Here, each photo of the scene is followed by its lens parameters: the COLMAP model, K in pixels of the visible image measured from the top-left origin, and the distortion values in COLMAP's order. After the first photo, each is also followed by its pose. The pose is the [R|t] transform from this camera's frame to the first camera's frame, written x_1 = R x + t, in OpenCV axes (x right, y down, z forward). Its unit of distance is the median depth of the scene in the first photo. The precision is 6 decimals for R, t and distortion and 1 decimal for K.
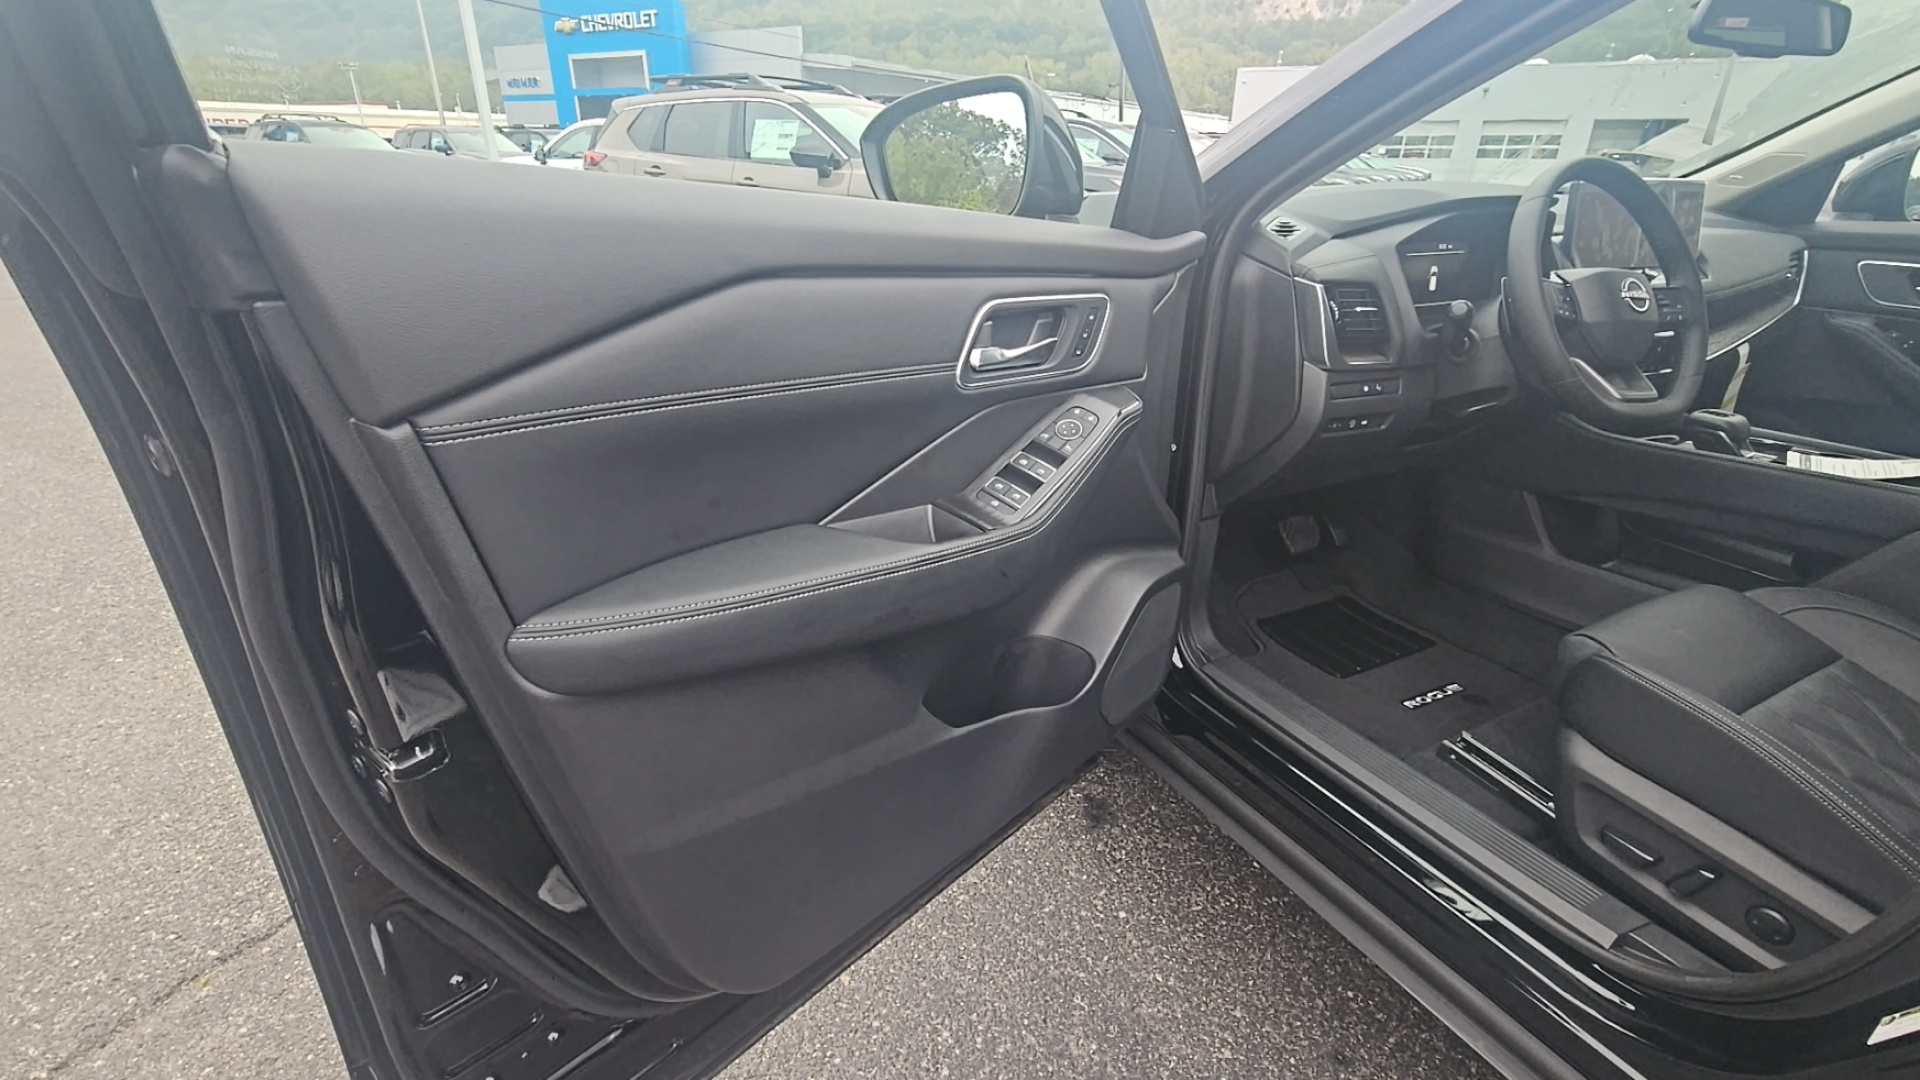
lens RADIAL K [[857.2, 0, 959.4], [0, 857.2, 536.9], [0, 0, 1]] dist [0.022369, -0.014842]
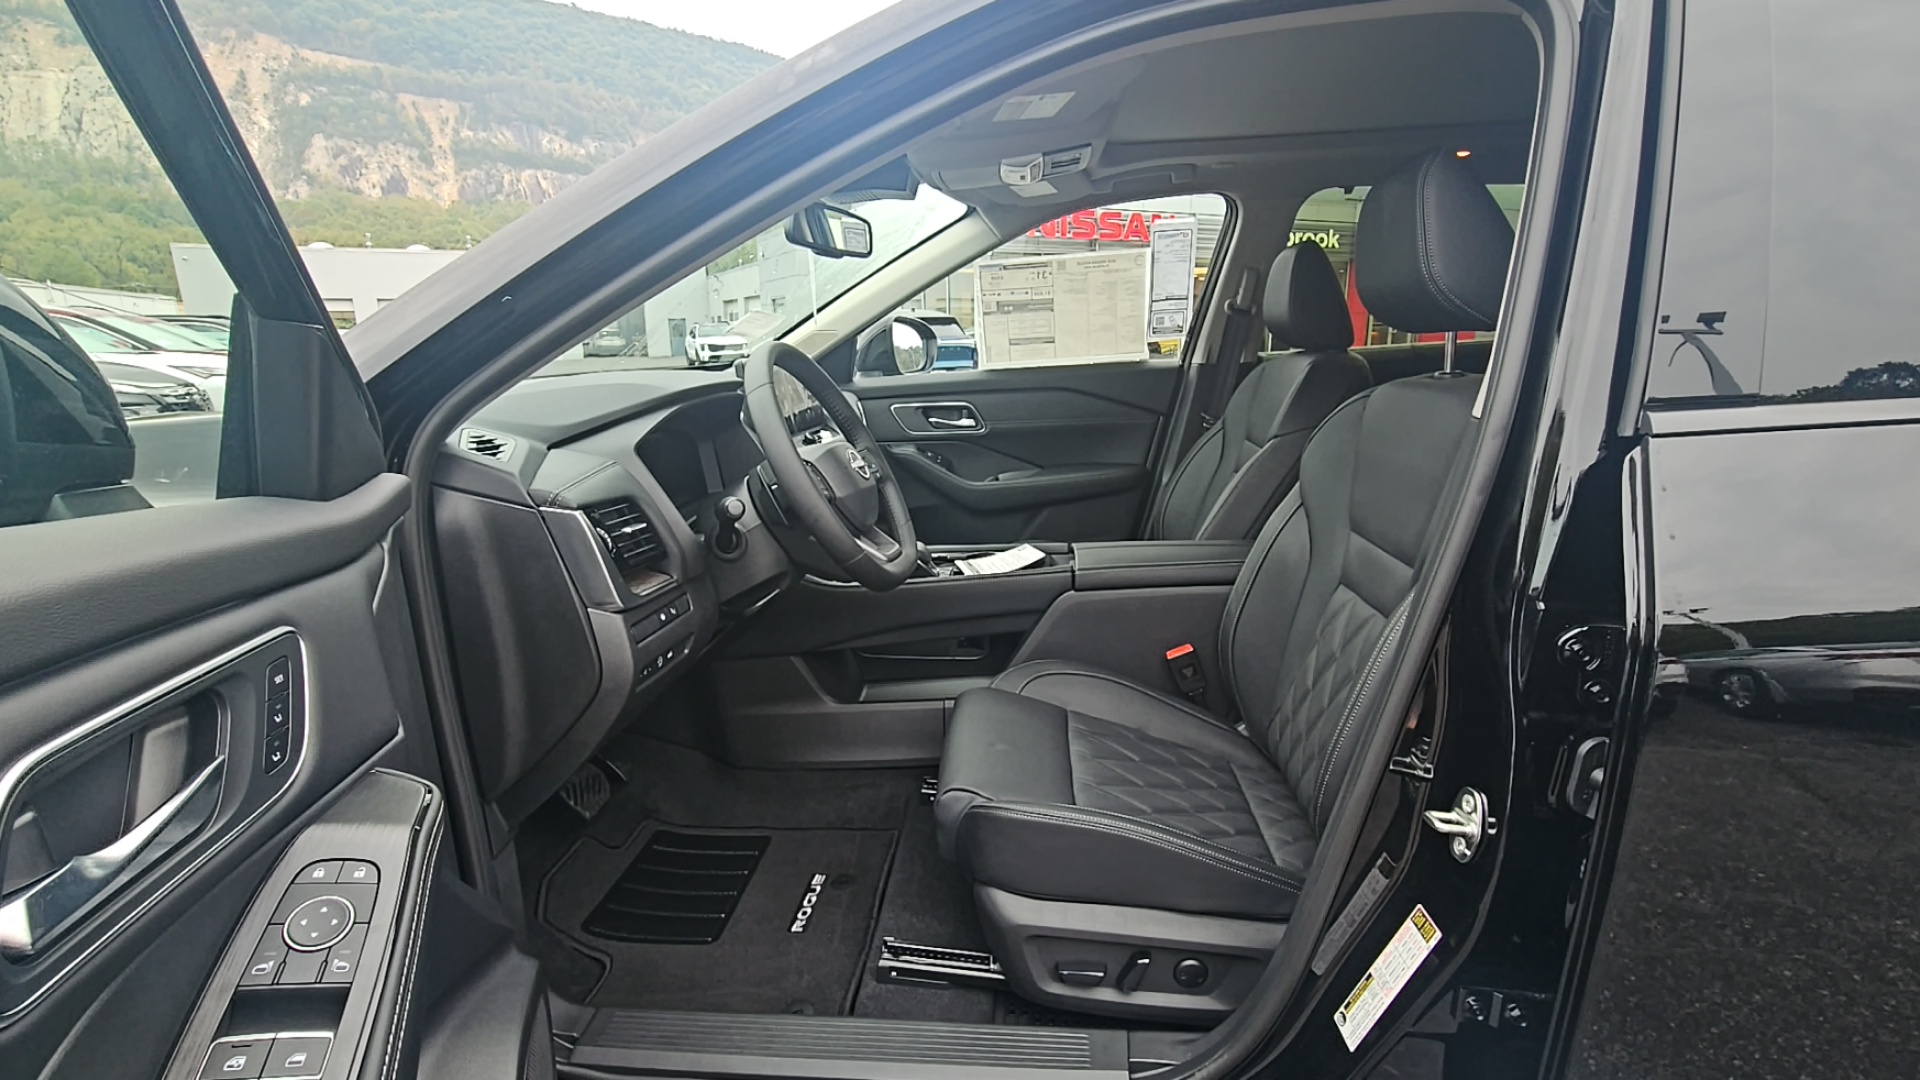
lens RADIAL K [[857.2, 0, 957.6], [0, 857.2, 533.8], [0, 0, 1]] dist [0.022369, -0.014842]
pose [[0.545796, -0.214888, 0.809895, -0.014848], [0.361986, 0.932177, 0.003387, -0.149777], [-0.755693, 0.291322, 0.586565, 0.297325]]
